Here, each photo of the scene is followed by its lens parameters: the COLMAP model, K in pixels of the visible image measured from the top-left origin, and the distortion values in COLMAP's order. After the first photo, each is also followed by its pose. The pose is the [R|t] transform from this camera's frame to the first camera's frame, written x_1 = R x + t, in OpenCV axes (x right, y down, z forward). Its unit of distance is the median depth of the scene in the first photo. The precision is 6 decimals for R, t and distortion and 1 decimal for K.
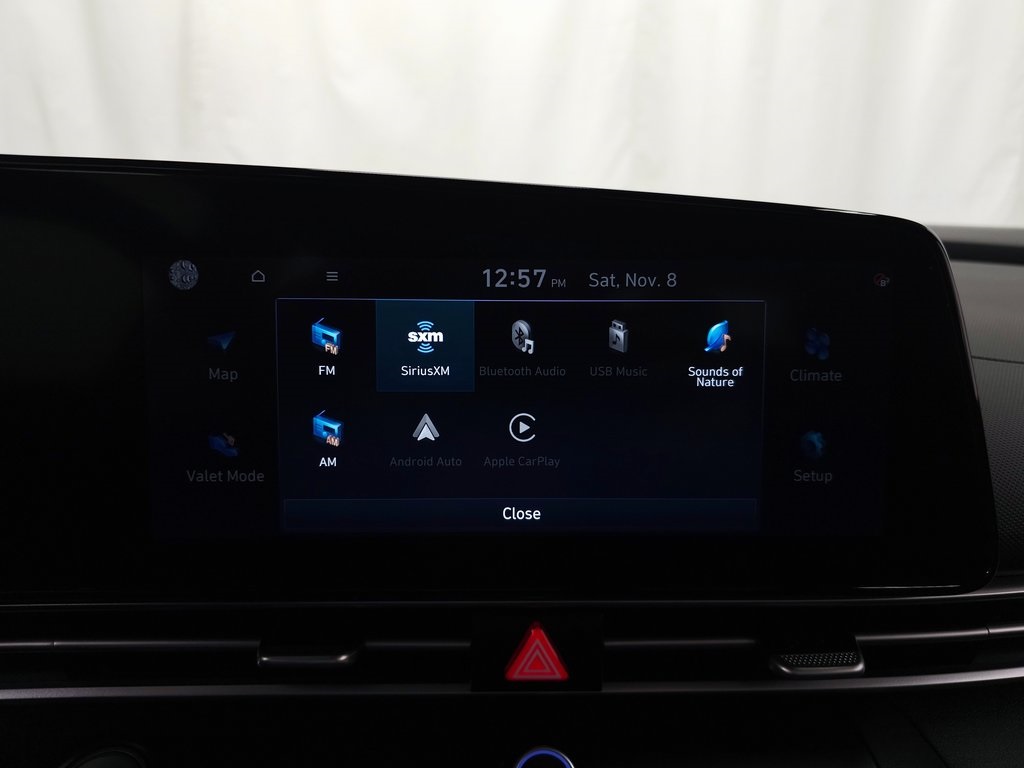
lens RADIAL K [[705.8, 0, 506.4], [0, 705.8, 387.5], [0, 0, 1]] dist [0.001838, -0.003163]
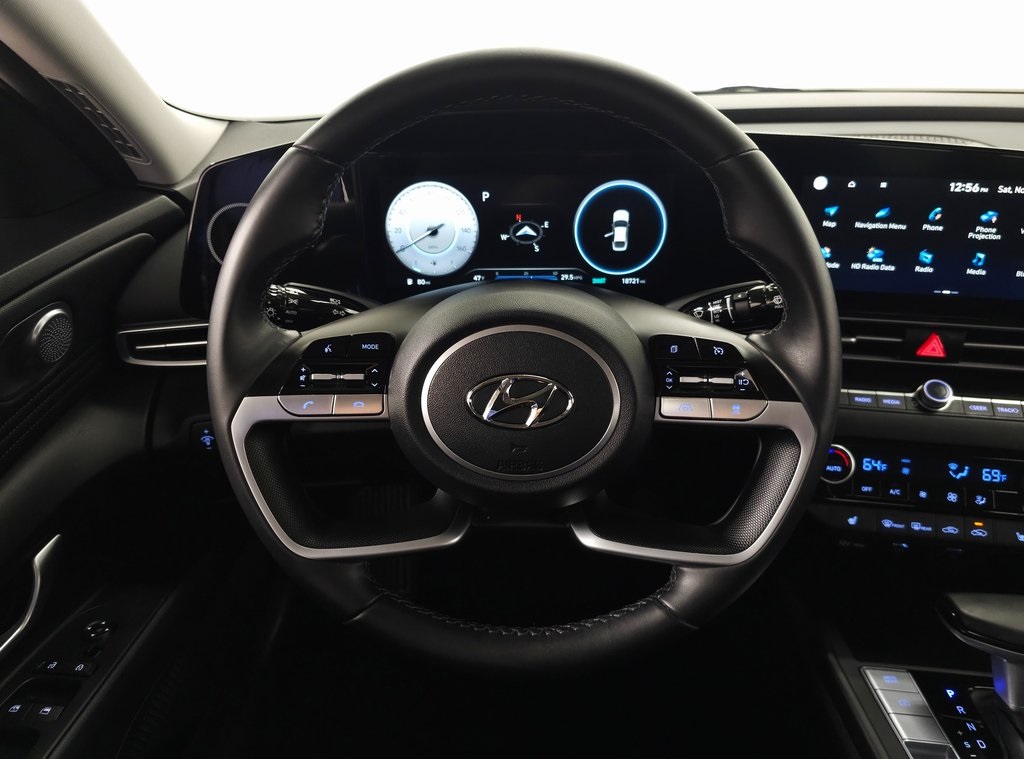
lens RADIAL K [[699.6, 0, 515.5], [0, 699.6, 376.4], [0, 0, 1]] dist [0.050935, -0.072969]
pose [[0.977896, 0.077835, -0.194063, -0.882948], [-0.019555, 0.958108, 0.285737, -0.178338], [0.208174, -0.275627, 0.938453, -1.587463]]
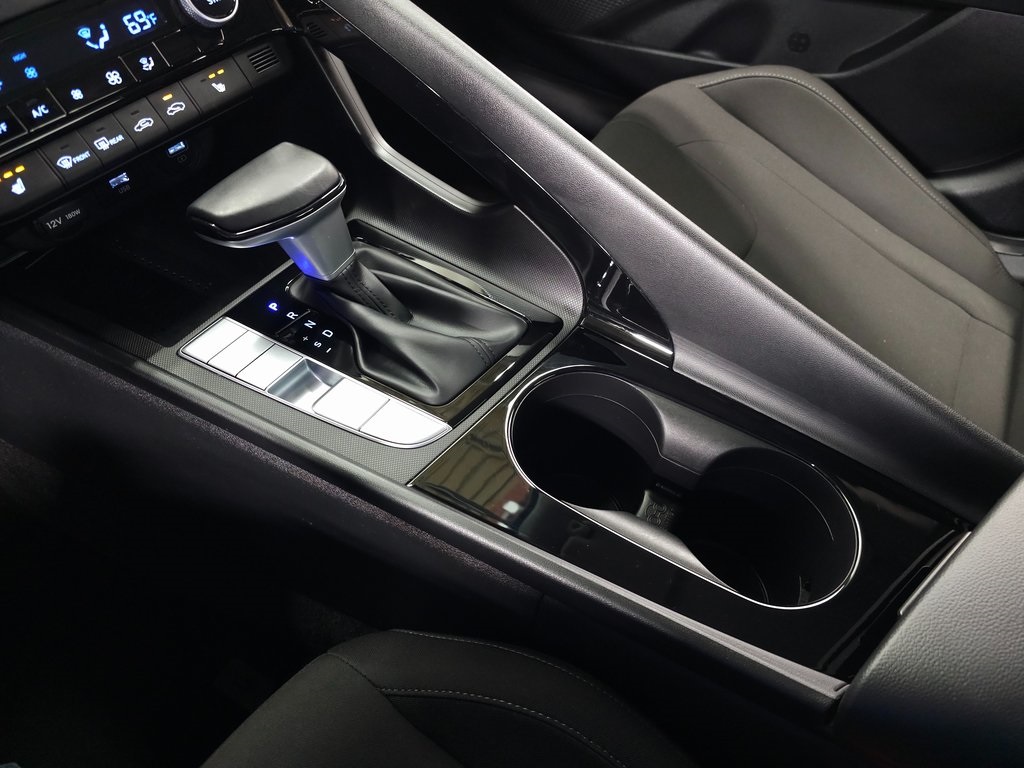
lens RADIAL K [[699.4, 0, 512.0], [0, 699.4, 384.0], [0, 0, 1]] dist [0.048831, -0.050385]
pose [[0.643575, -0.603754, 0.470416, -0.483145], [0.105265, 0.678596, 0.726930, 0.244023], [-0.758110, -0.418316, 0.500282, -0.977327]]
